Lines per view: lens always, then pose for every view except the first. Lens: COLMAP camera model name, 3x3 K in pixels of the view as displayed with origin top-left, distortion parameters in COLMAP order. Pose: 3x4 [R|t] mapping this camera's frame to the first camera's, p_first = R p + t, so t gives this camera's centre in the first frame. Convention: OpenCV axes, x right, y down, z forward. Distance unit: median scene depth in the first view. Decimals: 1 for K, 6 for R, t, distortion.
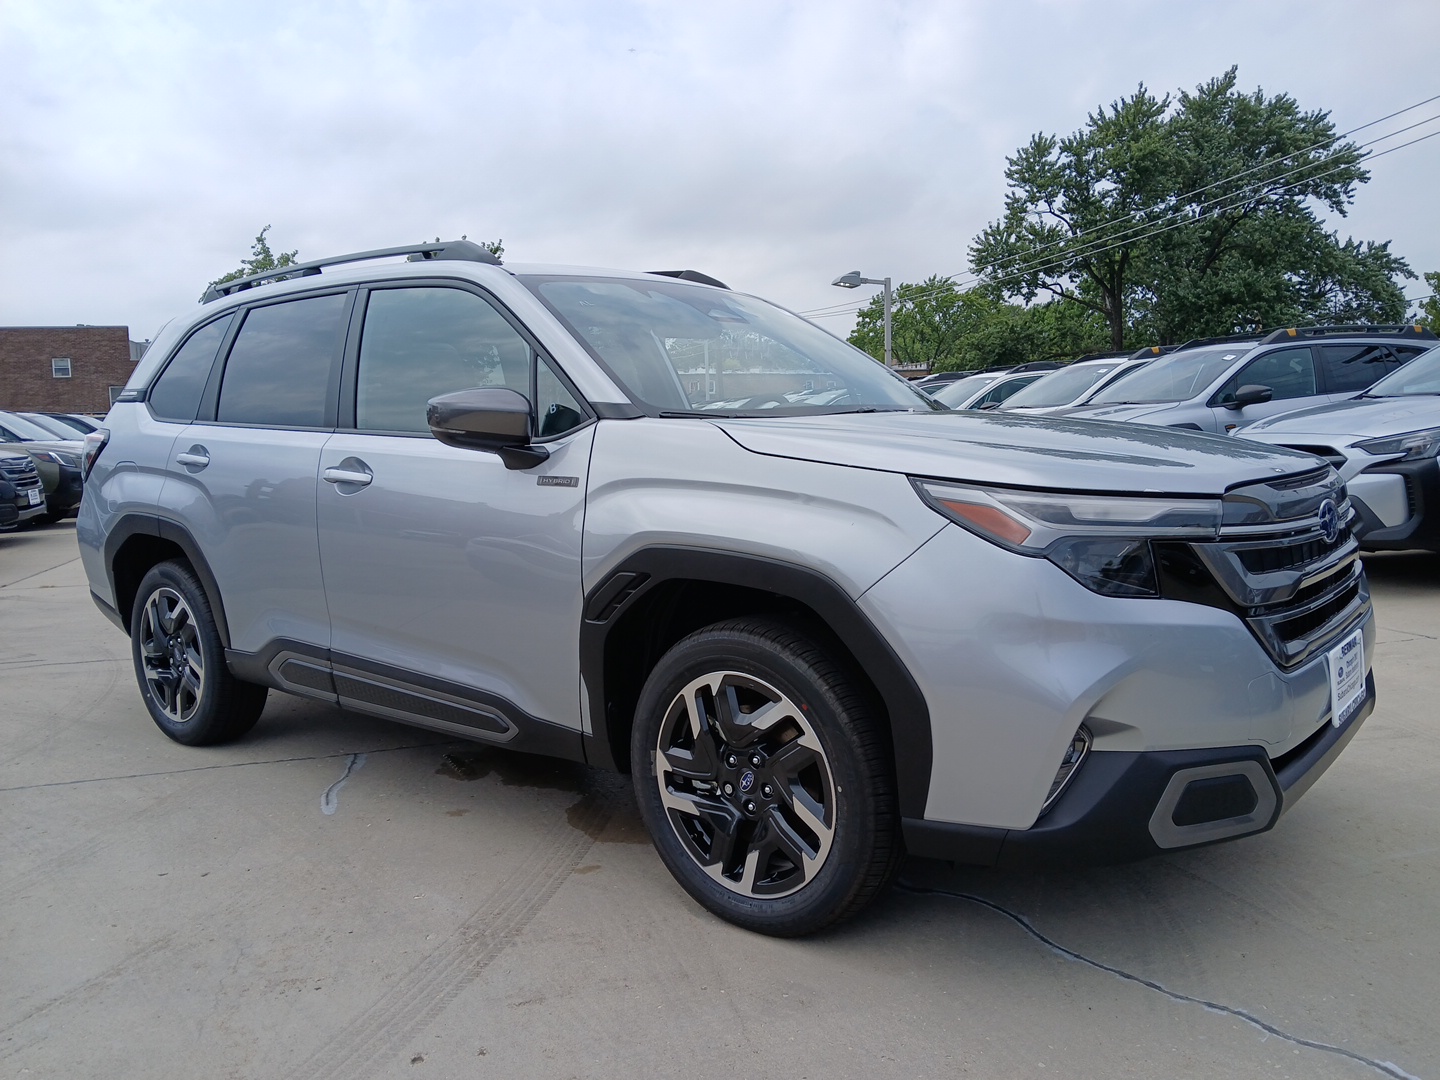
lens RADIAL K [[1117.7, 0, 720.0], [0, 1117.7, 540.0], [0, 0, 1]] dist [0.039208, -0.077663]
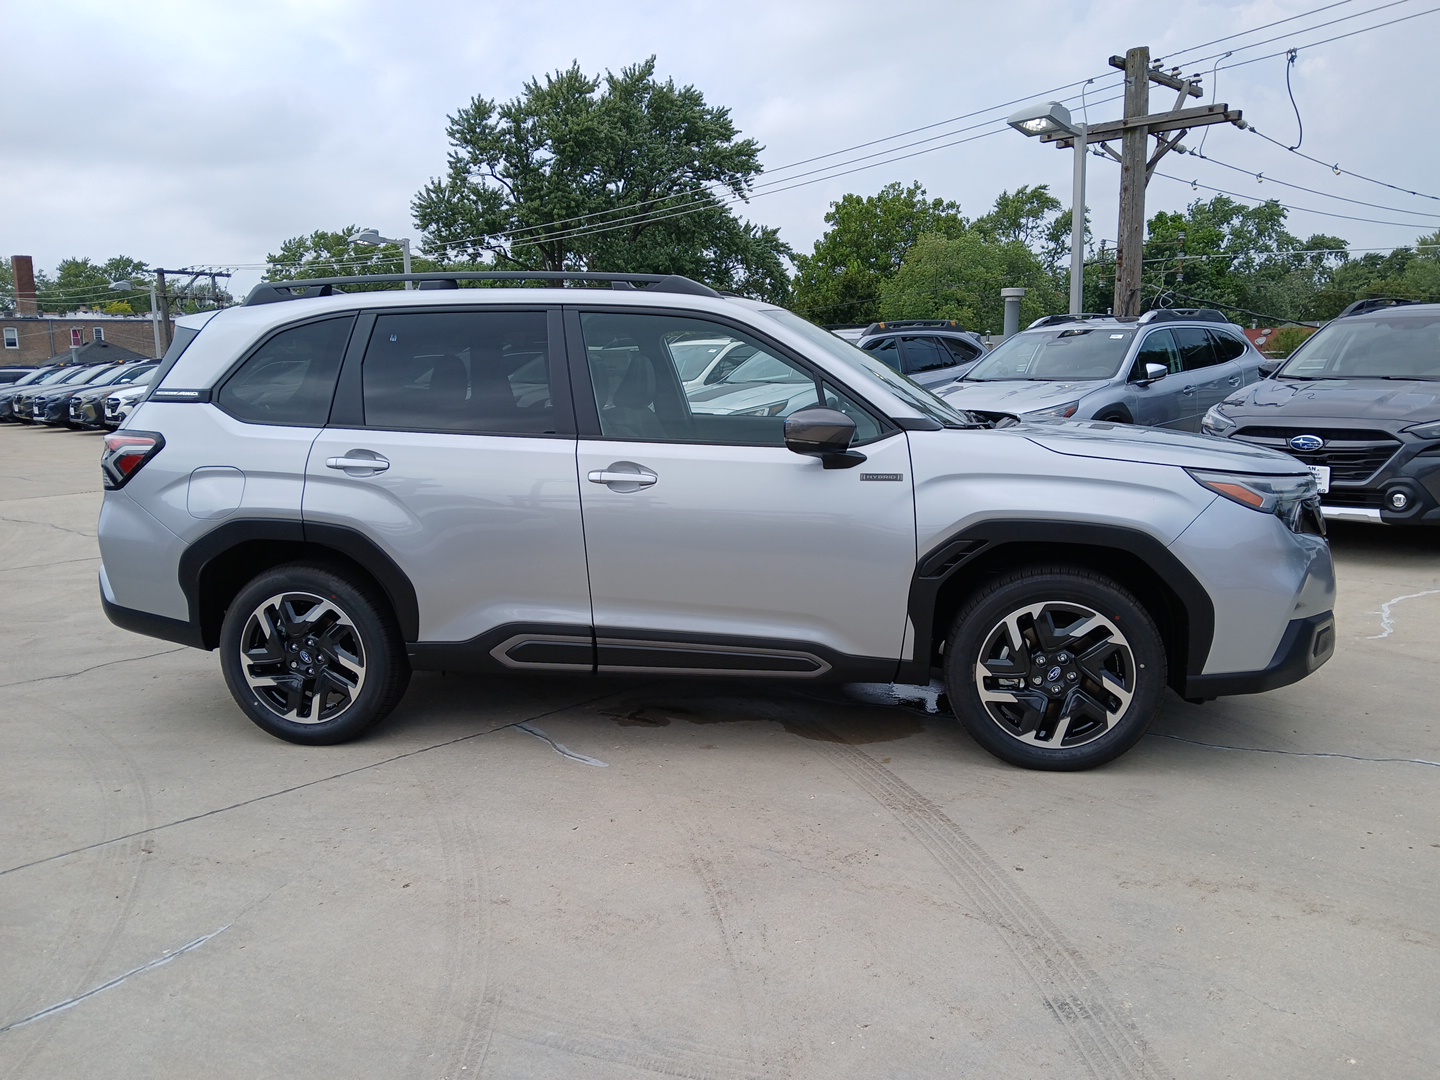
lens RADIAL K [[1090.1, 0, 723.9], [0, 1090.1, 564.4], [0, 0, 1]] dist [0.060880, -0.103629]
pose [[0.875088, -0.078433, 0.477565, -0.697591], [0.047956, 0.995977, 0.075700, -0.041727], [-0.481581, -0.043342, 0.875329, -0.045667]]
